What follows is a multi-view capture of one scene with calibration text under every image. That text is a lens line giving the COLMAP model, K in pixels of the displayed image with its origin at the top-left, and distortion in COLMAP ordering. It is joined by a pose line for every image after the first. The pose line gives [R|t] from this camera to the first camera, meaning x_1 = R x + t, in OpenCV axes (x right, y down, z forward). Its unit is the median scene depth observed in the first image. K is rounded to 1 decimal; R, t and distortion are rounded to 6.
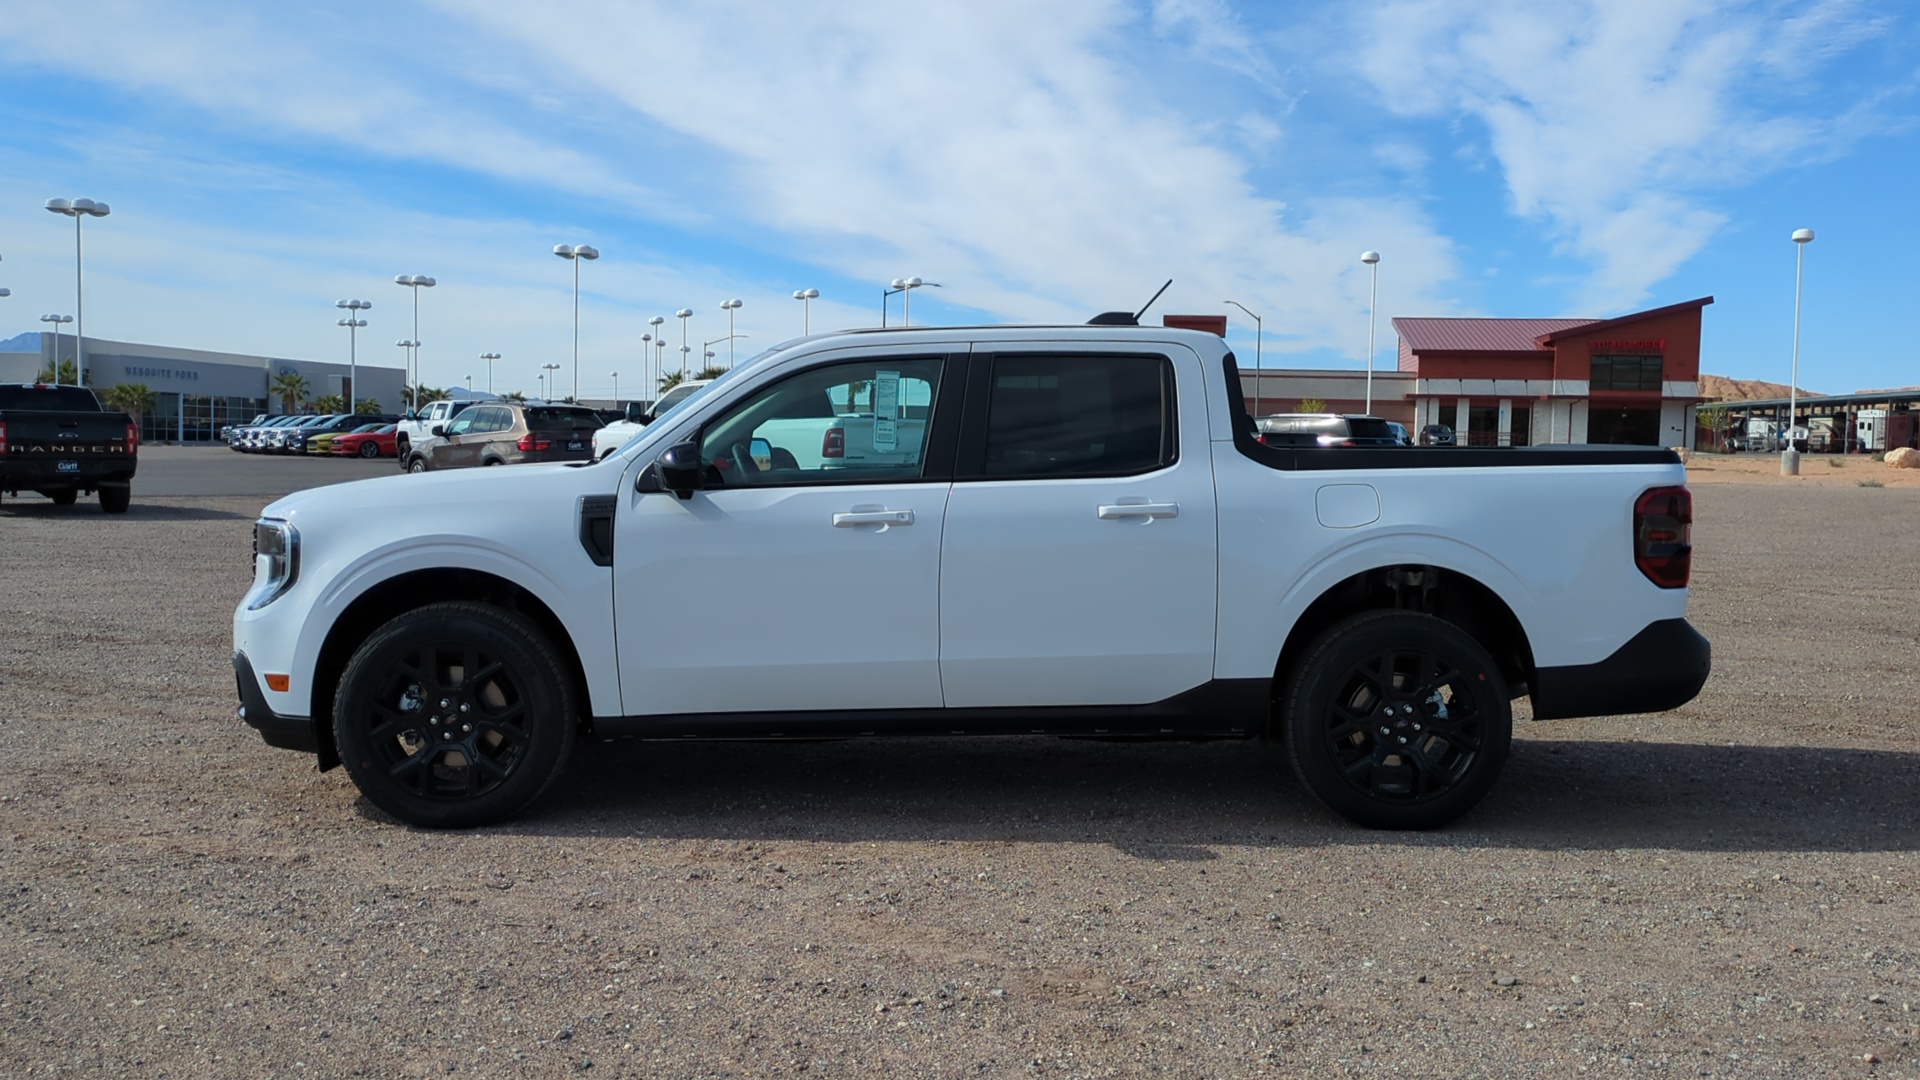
lens RADIAL K [[1715.5, 0, 991.3], [0, 1715.5, 529.7], [0, 0, 1]] dist [0.085501, -0.117832]
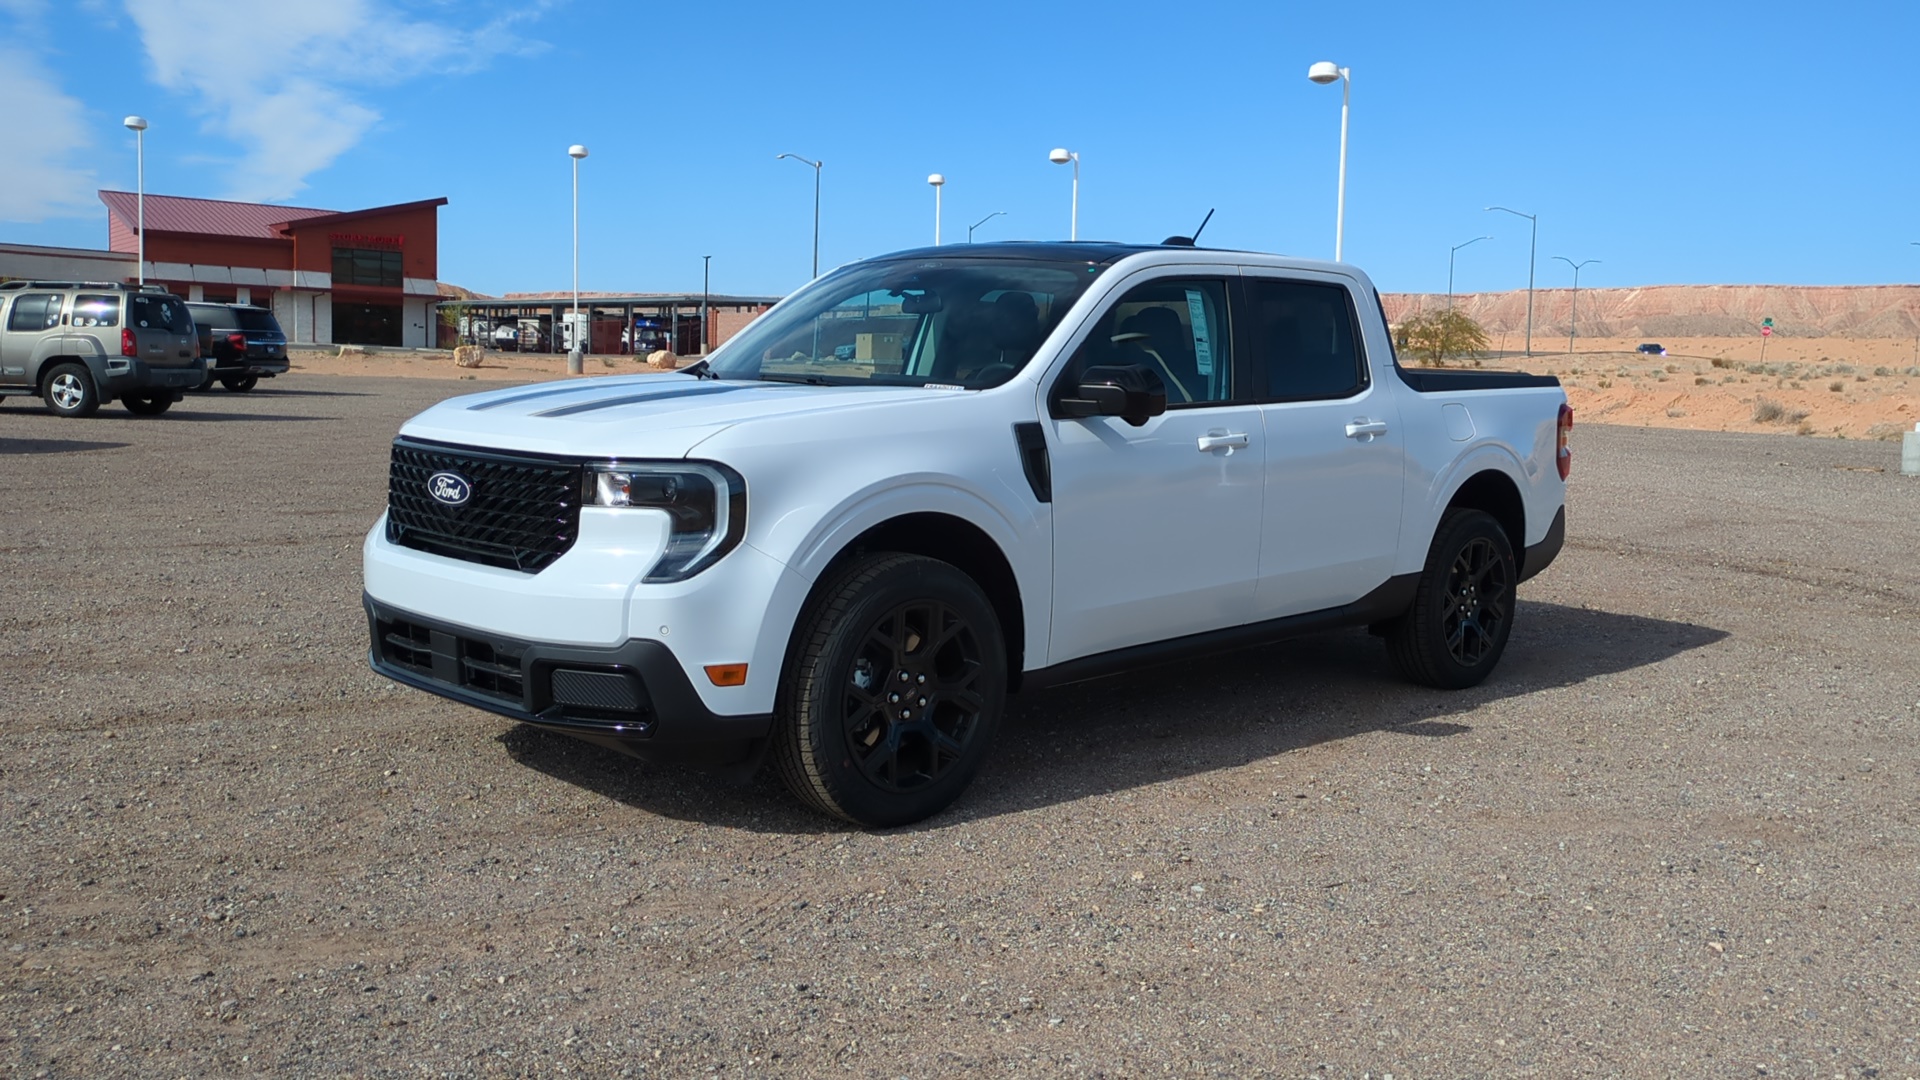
lens RADIAL K [[1715.5, 0, 991.3], [0, 1715.5, 529.7], [0, 0, 1]] dist [0.085501, -0.117832]
pose [[0.696314, -0.059012, 0.715308, -0.102694], [0.014669, 0.997576, 0.068020, -0.002942], [-0.717588, -0.036870, 0.695491, 0.047144]]
